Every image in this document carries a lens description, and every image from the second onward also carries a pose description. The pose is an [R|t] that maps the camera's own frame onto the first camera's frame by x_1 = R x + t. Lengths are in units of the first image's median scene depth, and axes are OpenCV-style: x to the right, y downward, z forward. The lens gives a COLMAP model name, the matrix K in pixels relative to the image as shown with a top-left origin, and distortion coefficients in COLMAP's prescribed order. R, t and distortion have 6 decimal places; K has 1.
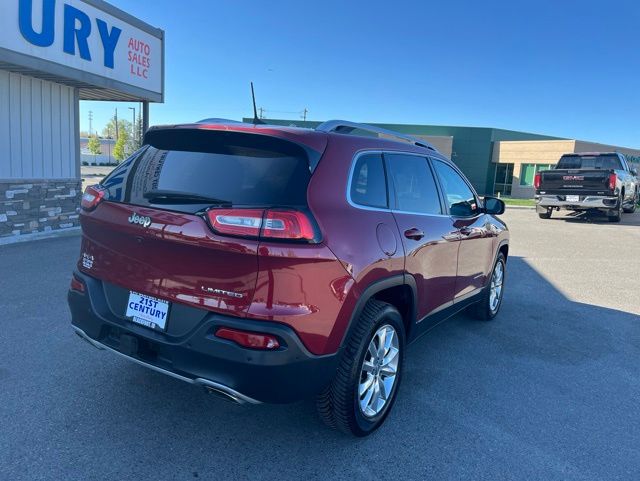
lens RADIAL K [[483.7, 0, 317.8], [0, 483.7, 238.5], [0, 0, 1]] dist [0.064085, -0.085079]
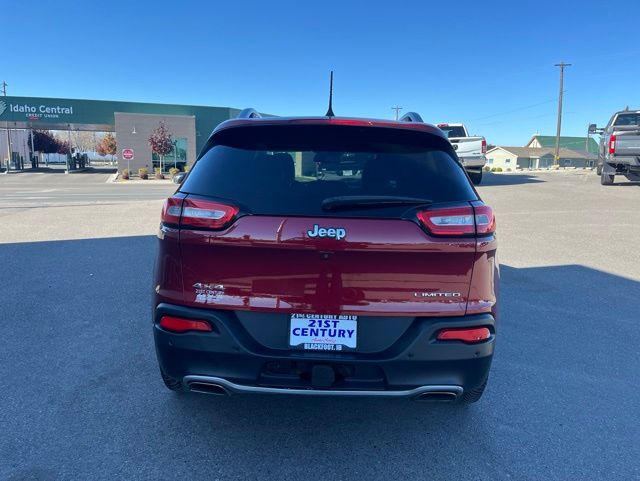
lens RADIAL K [[476.4, 0, 331.9], [0, 476.4, 238.8], [0, 0, 1]] dist [-0.001780, -0.001274]
pose [[0.835130, -0.122280, 0.536289, -0.350190], [0.096621, 0.992429, 0.075823, -0.037461], [-0.541501, -0.011506, 0.840622, 0.124871]]
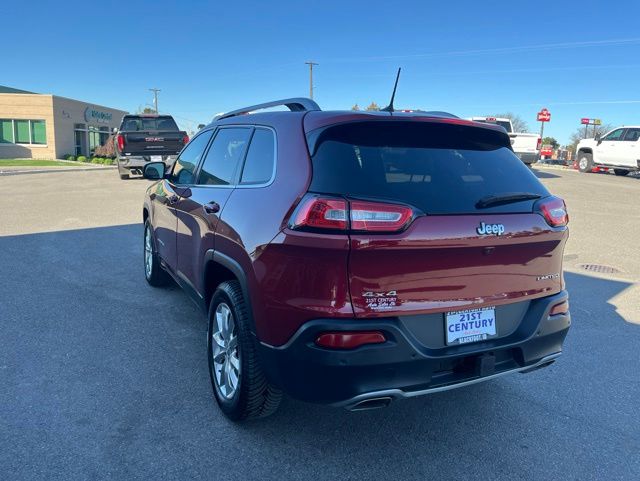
lens RADIAL K [[483.7, 0, 317.8], [0, 483.7, 238.5], [0, 0, 1]] dist [0.064085, -0.085079]
pose [[0.506805, -0.191859, 0.840439, -0.553041], [0.114640, 0.981260, 0.154875, -0.082869], [-0.854404, 0.017856, 0.519303, 0.348659]]
